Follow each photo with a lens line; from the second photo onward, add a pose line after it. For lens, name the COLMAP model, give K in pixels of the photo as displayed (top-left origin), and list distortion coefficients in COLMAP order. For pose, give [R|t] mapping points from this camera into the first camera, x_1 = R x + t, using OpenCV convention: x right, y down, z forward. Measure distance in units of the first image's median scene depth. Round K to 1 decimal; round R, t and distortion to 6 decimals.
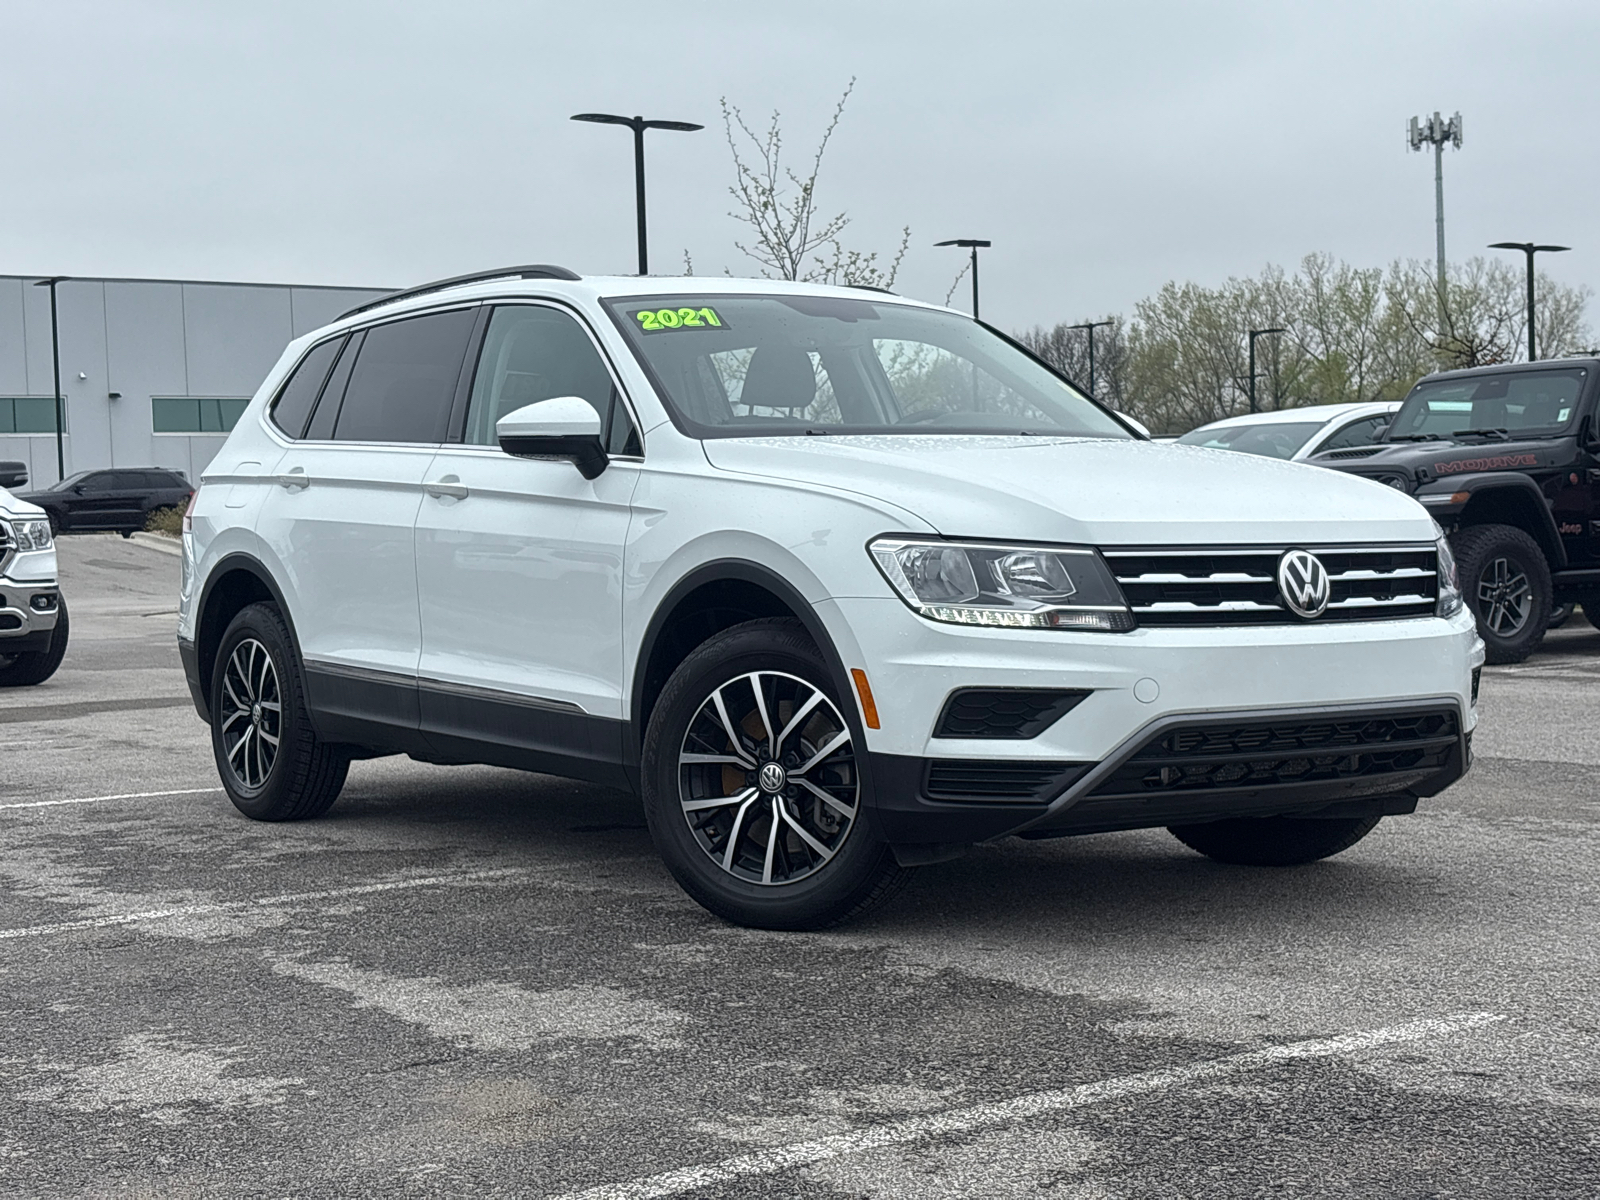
lens RADIAL K [[2468.0, 0, 794.4], [0, 2468.0, 603.1], [0, 0, 1]] dist [0.115629, 0.000000]
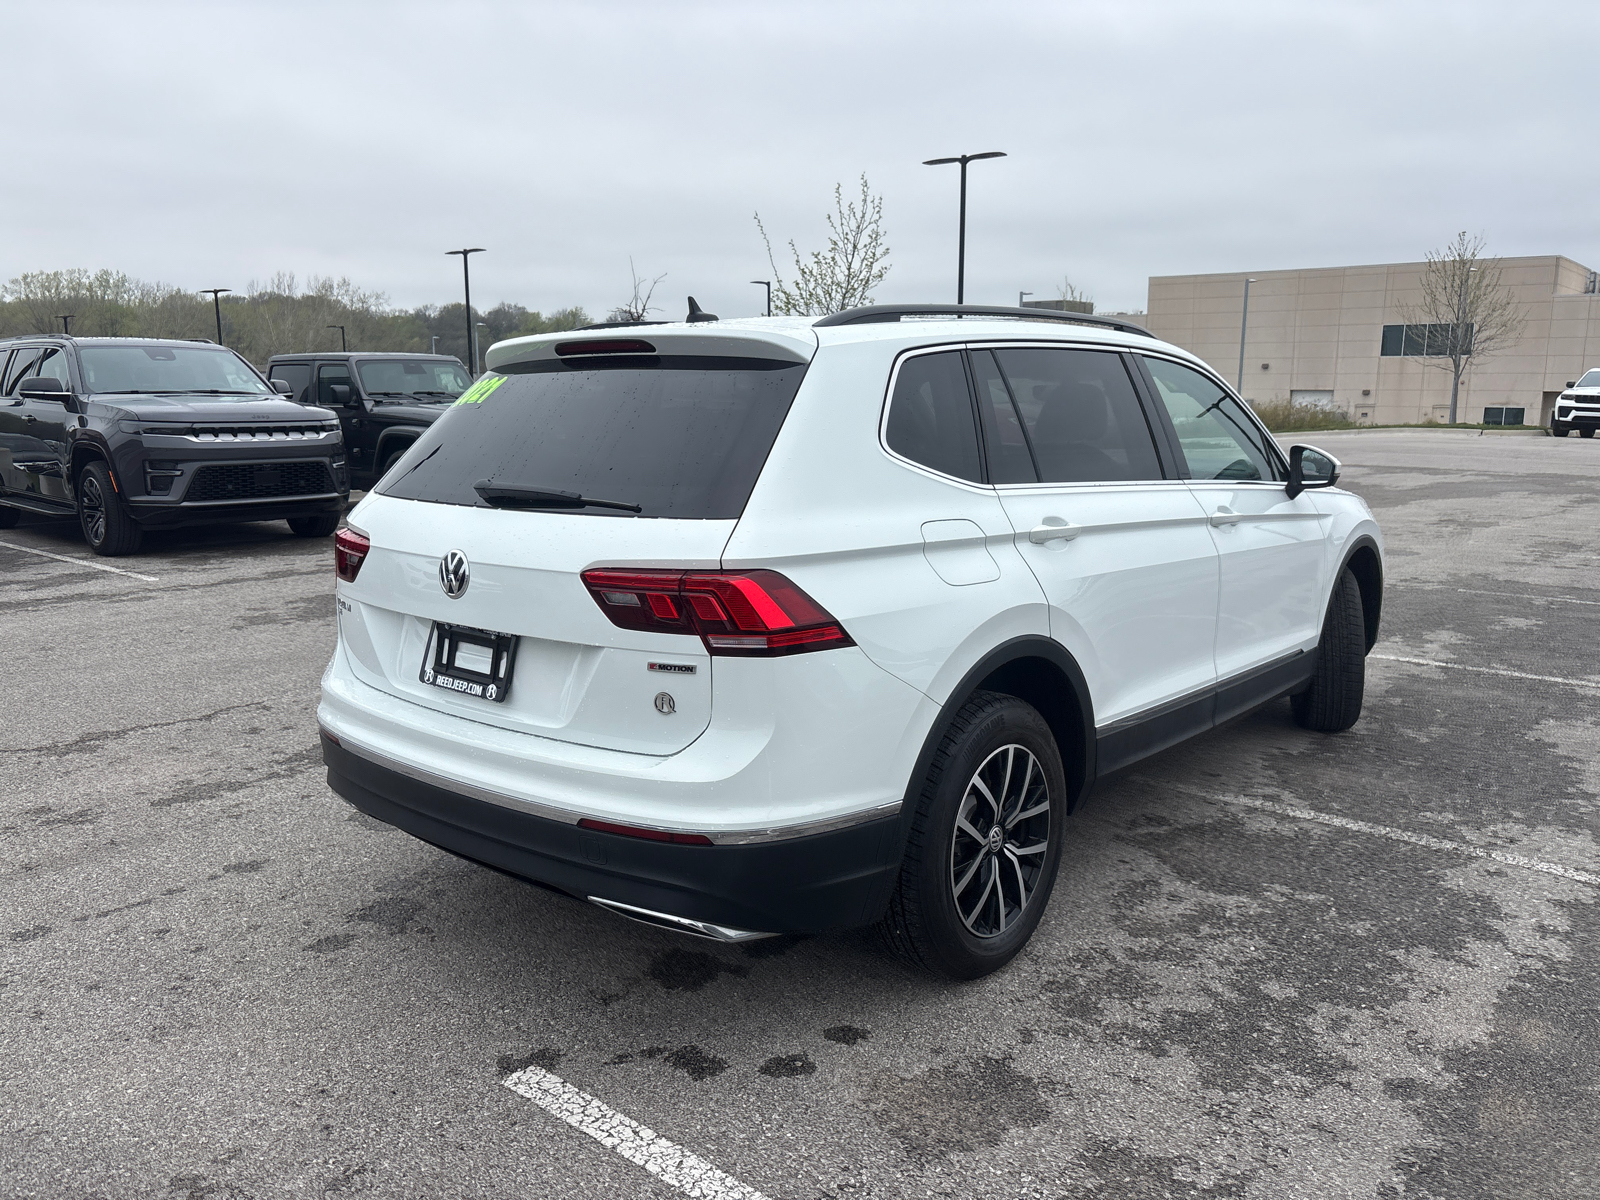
lens RADIAL K [[1212.2, 0, 782.8], [0, 1212.2, 600.2], [0, 0, 1]] dist [0.040815, -0.039909]
pose [[-0.259485, -0.149631, 0.954085, -0.735527], [0.035653, 0.985767, 0.164296, -0.126155], [-0.965089, 0.076648, -0.250457, 1.533490]]
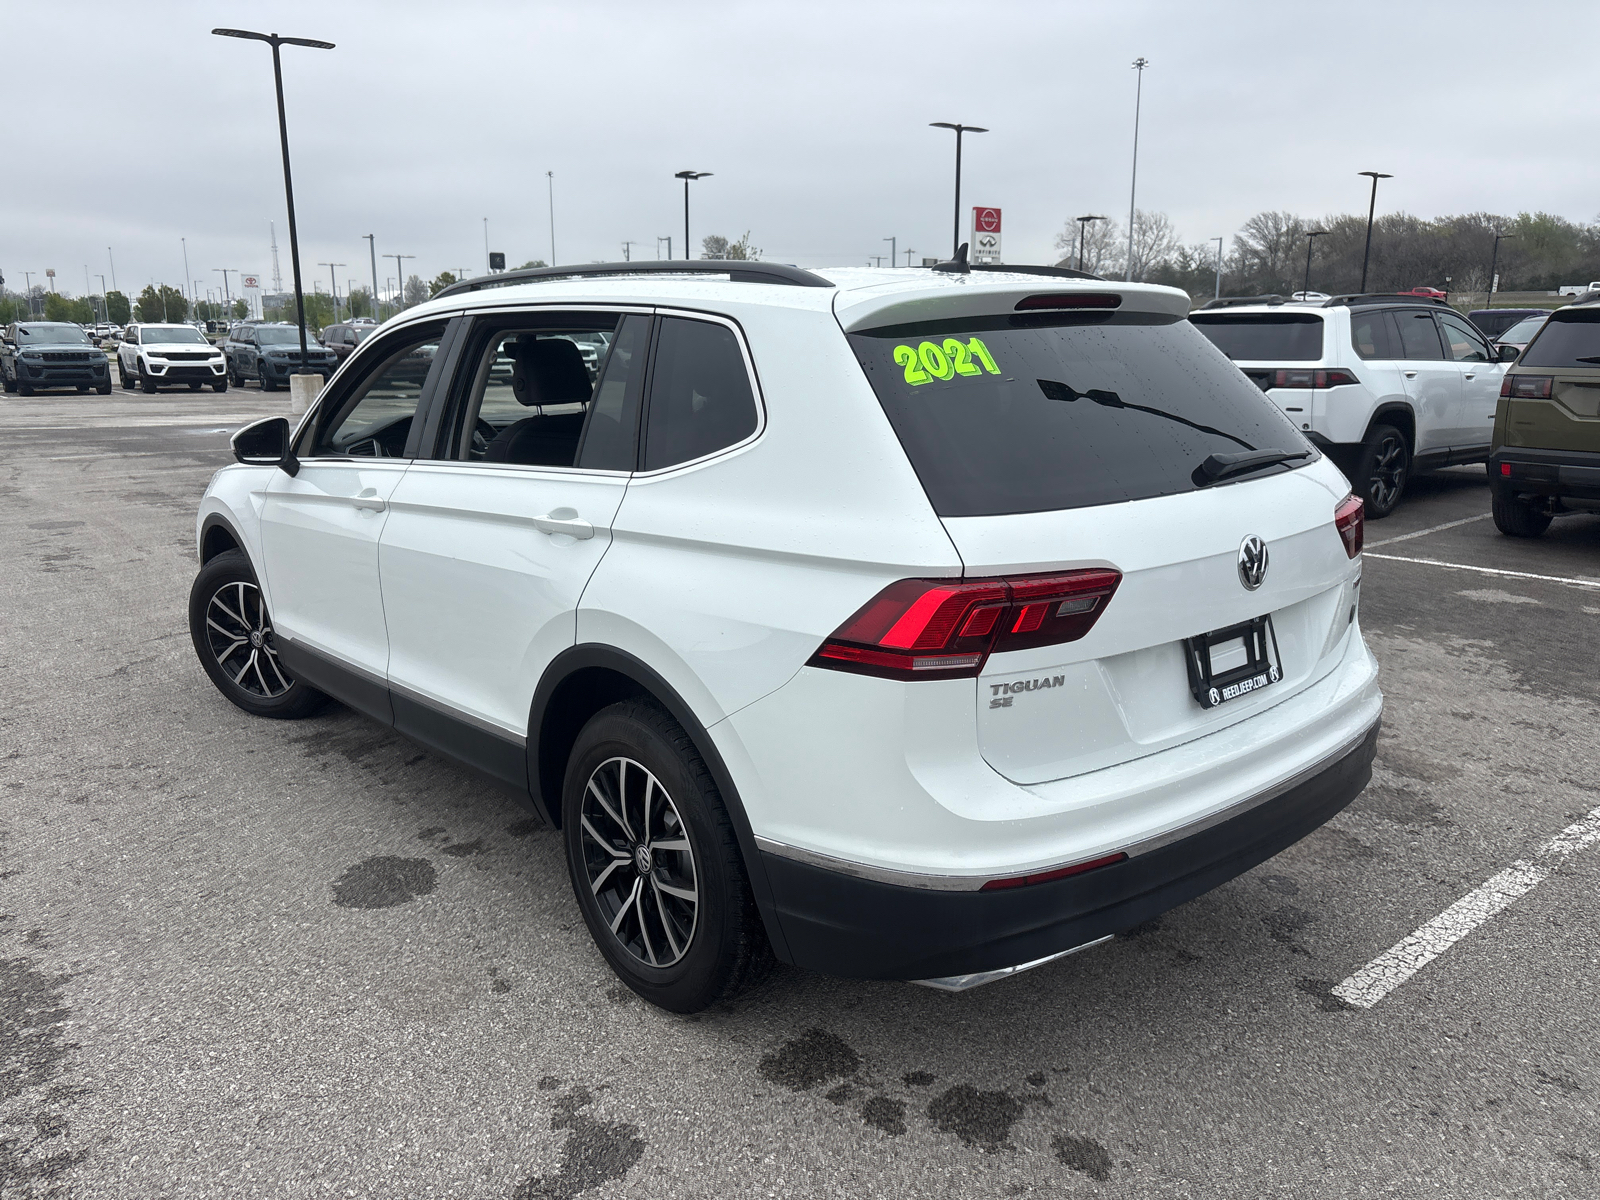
lens RADIAL K [[1212.2, 0, 795.5], [0, 1212.2, 616.6], [0, 0, 1]] dist [0.040815, -0.039909]
pose [[-0.994366, 0.052901, -0.091857, -0.067704], [0.026705, 0.963635, 0.265884, -0.159292], [0.102582, 0.261933, -0.959619, 1.918237]]
